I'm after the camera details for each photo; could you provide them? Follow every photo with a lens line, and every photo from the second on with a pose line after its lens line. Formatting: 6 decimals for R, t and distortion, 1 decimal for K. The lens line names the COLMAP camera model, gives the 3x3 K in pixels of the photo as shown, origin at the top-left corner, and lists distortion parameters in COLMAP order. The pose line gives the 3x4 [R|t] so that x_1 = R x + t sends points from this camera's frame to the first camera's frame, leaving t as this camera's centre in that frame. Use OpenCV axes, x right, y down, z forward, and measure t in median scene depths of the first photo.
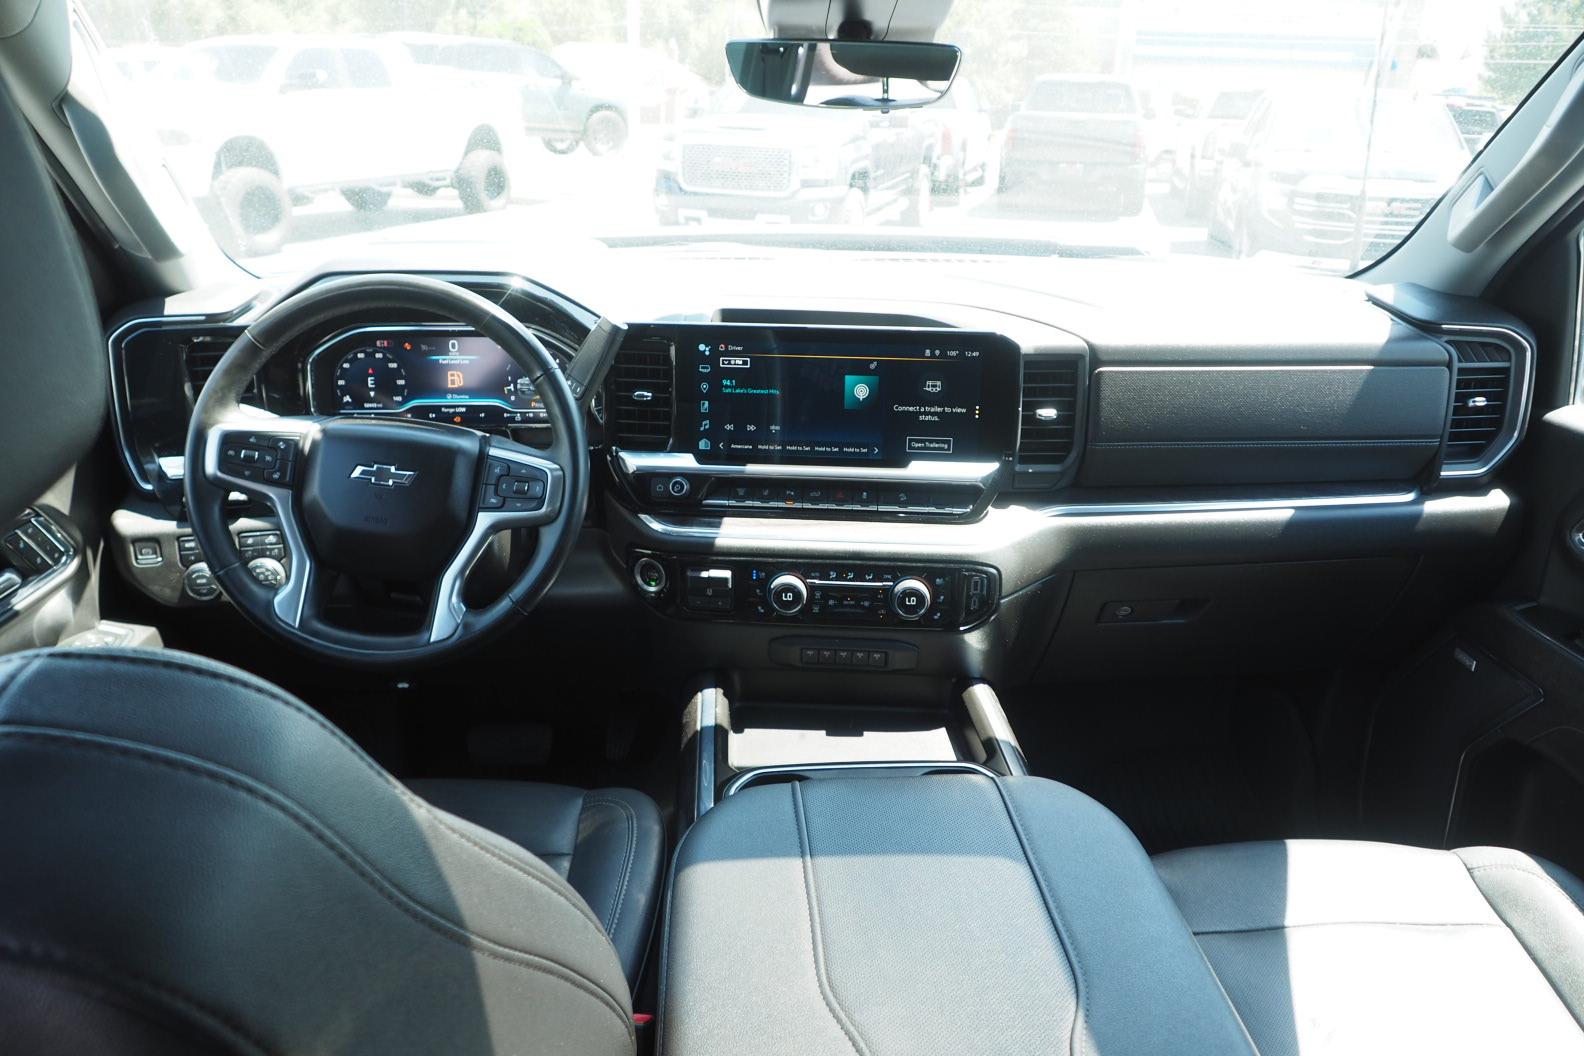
lens RADIAL K [[1126.0, 0, 793.2], [0, 1126.0, 520.6], [0, 0, 1]] dist [-0.027628, -0.003190]
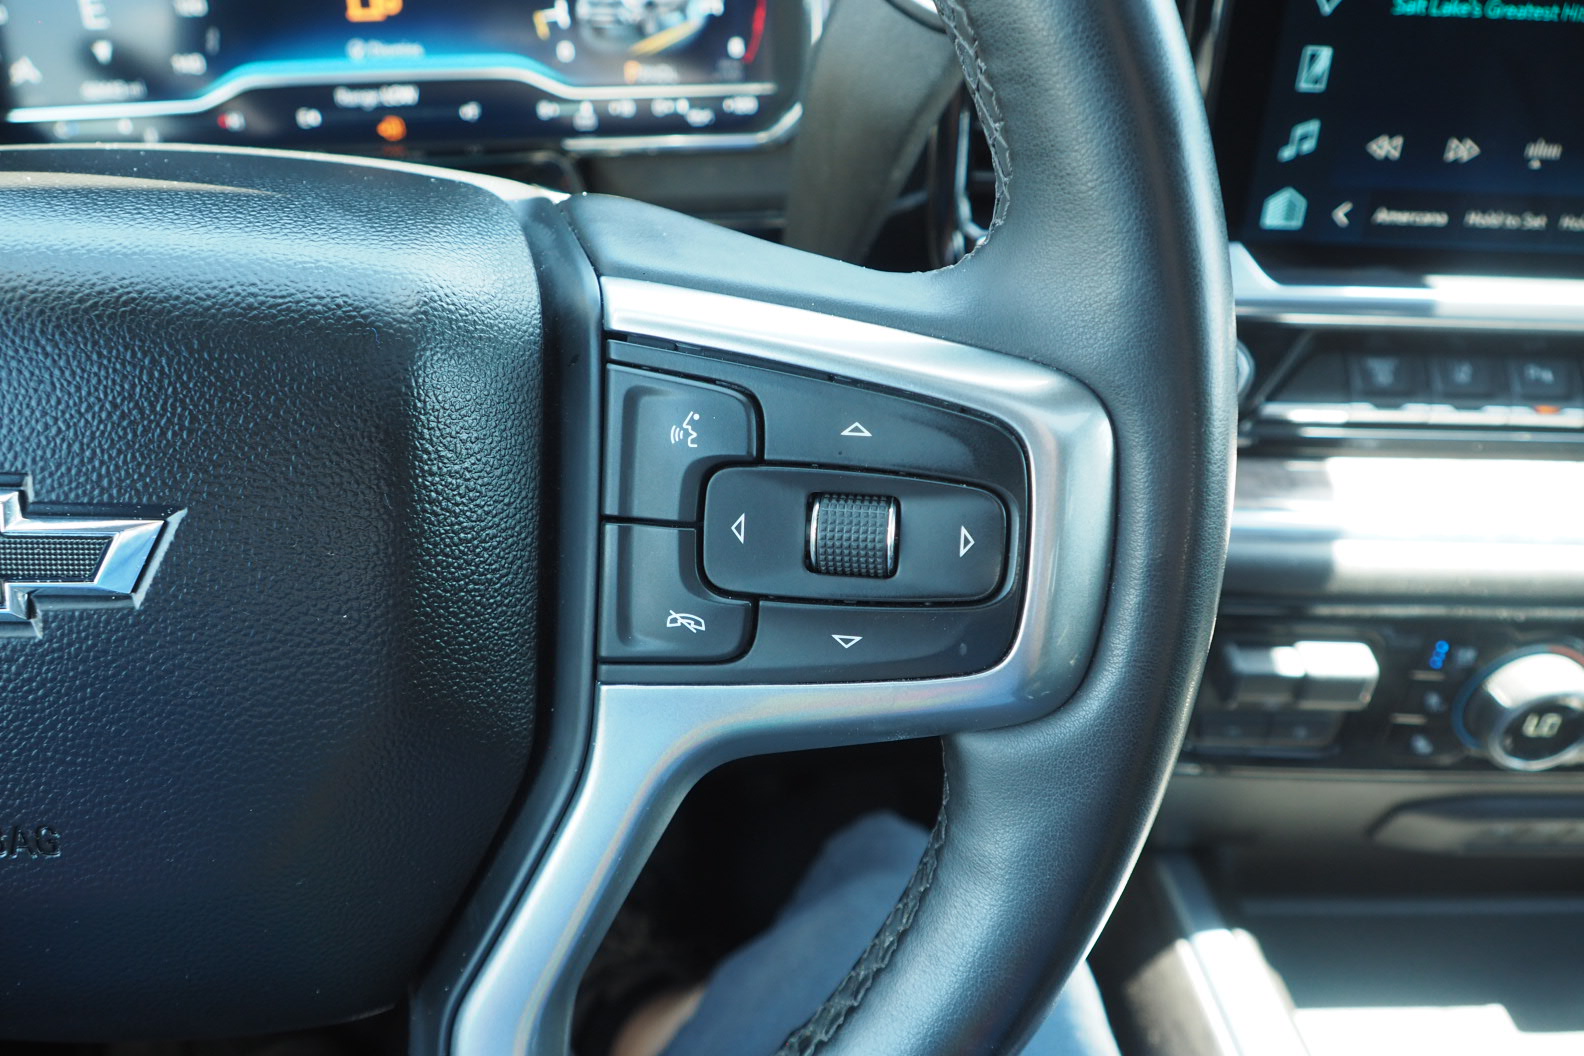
lens RADIAL K [[1148.1, 0, 793.0], [0, 1148.1, 545.0], [0, 0, 1]] dist [-0.045721, 0.003030]
pose [[0.999223, -0.030472, 0.025004, -0.202774], [0.022069, 0.958082, 0.285643, -0.068033], [-0.032660, -0.284869, 0.958010, 0.672277]]
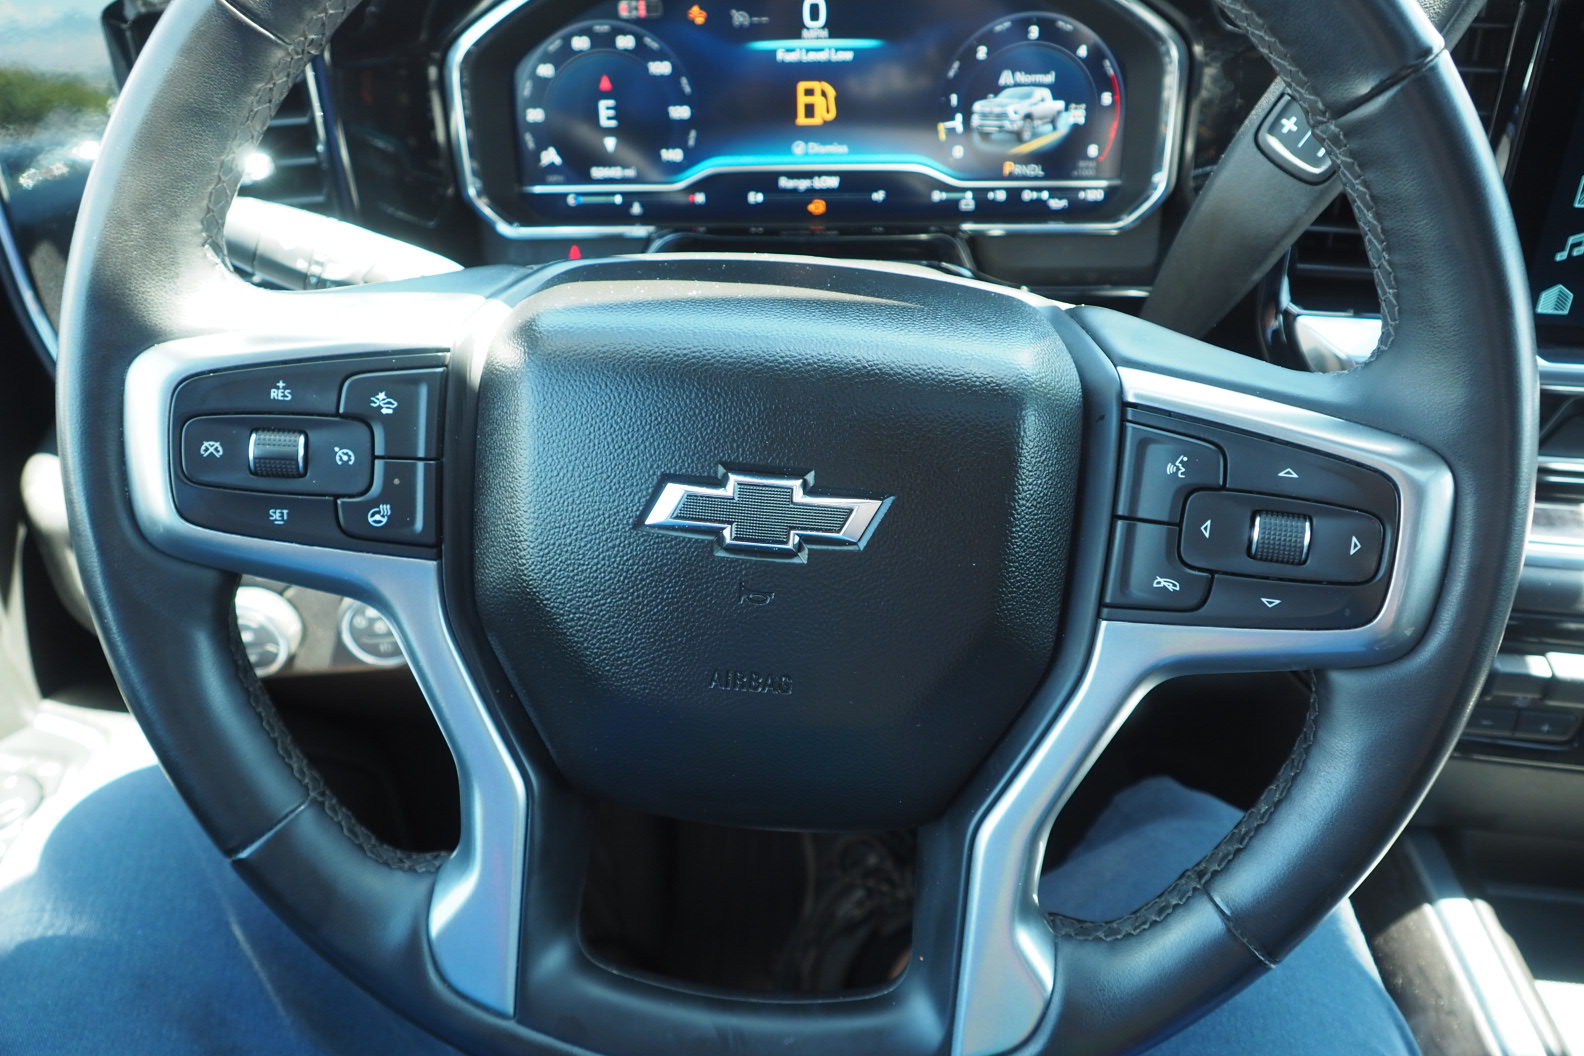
lens RADIAL K [[1159.3, 0, 792.0], [0, 1159.3, 528.0], [0, 0, 1]] dist [-0.043816, -0.001497]
pose [[0.990968, 0.036290, -0.129097, -0.254915], [-0.001375, 0.965386, 0.260822, -0.088580], [0.134094, -0.258289, 0.956716, 0.582533]]
